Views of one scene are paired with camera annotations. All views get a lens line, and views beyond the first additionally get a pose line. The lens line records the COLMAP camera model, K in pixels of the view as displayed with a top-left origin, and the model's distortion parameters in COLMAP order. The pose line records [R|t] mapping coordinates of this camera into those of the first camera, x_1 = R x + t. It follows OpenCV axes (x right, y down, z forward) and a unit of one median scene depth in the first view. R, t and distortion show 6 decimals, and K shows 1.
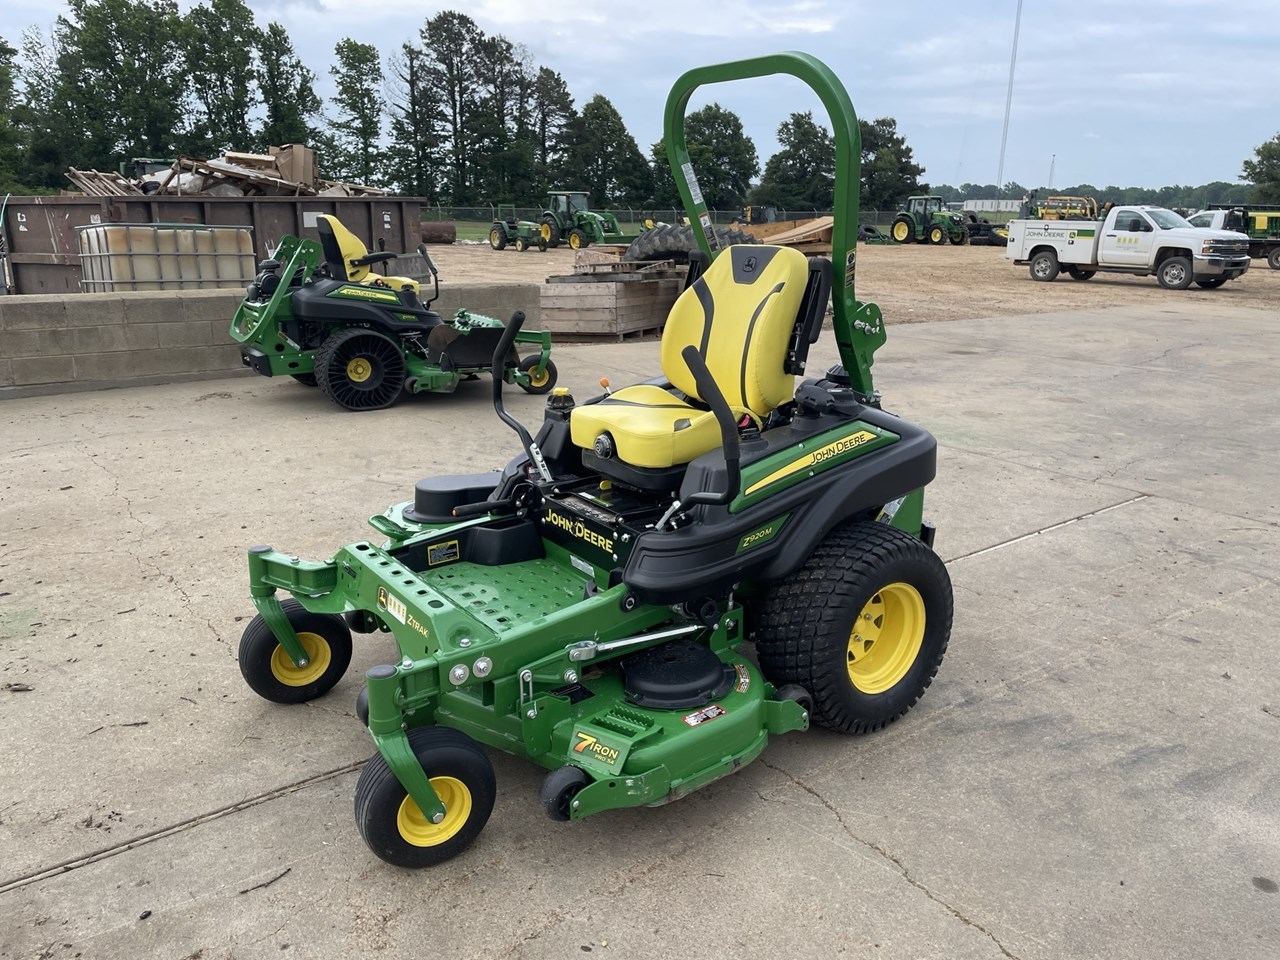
lens RADIAL K [[964.5, 0, 645.3], [0, 964.5, 484.0], [0, 0, 1]] dist [0.001988, -0.002675]
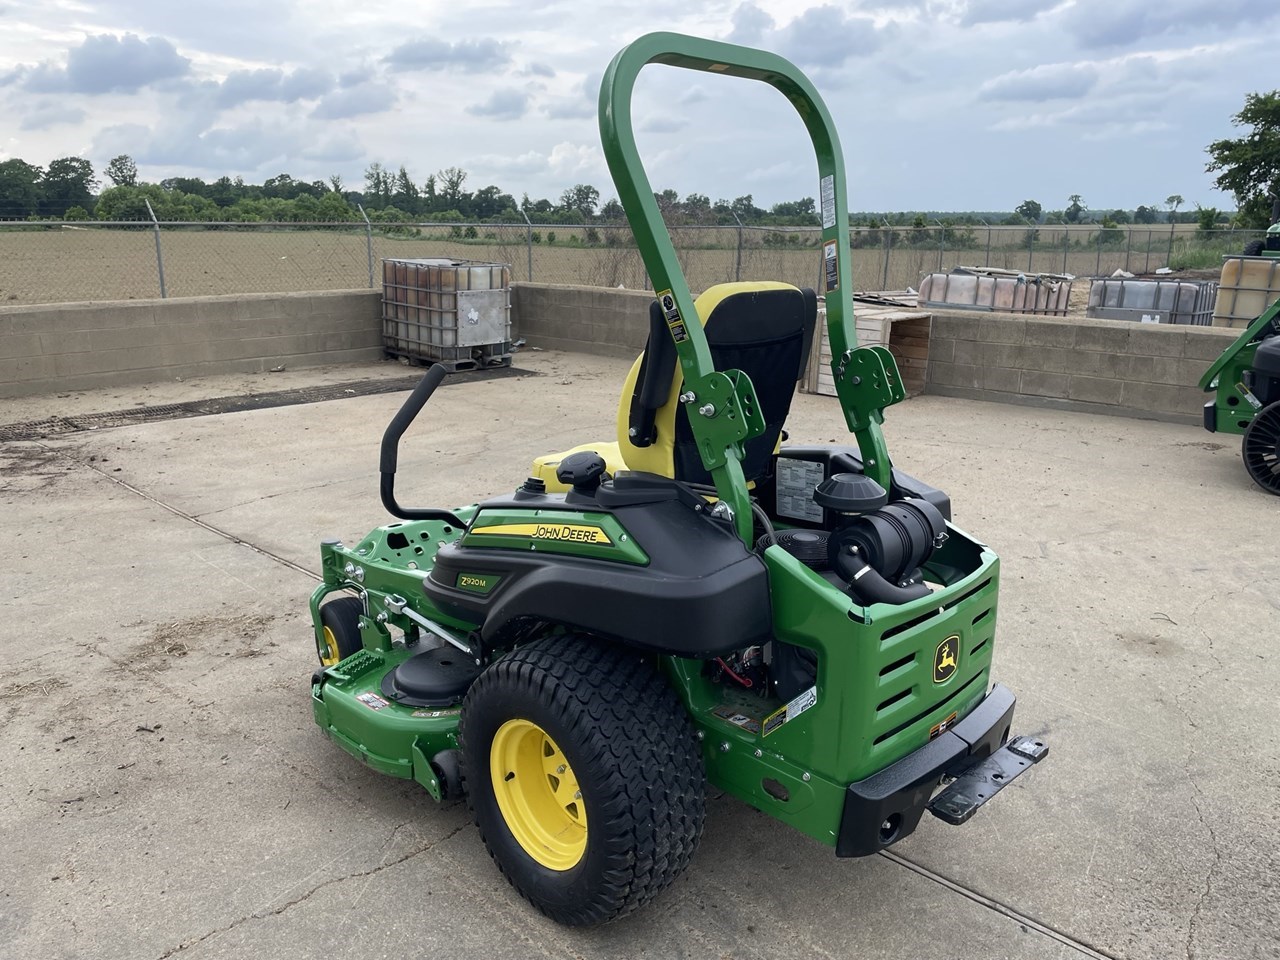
lens RADIAL K [[964.5, 0, 645.3], [0, 964.5, 484.0], [0, 0, 1]] dist [0.001988, -0.002675]
pose [[0.155763, 0.239672, -0.958277, 0.464672], [-0.271833, 0.943061, 0.191682, -0.118756], [0.949655, 0.230635, 0.212045, 0.431371]]
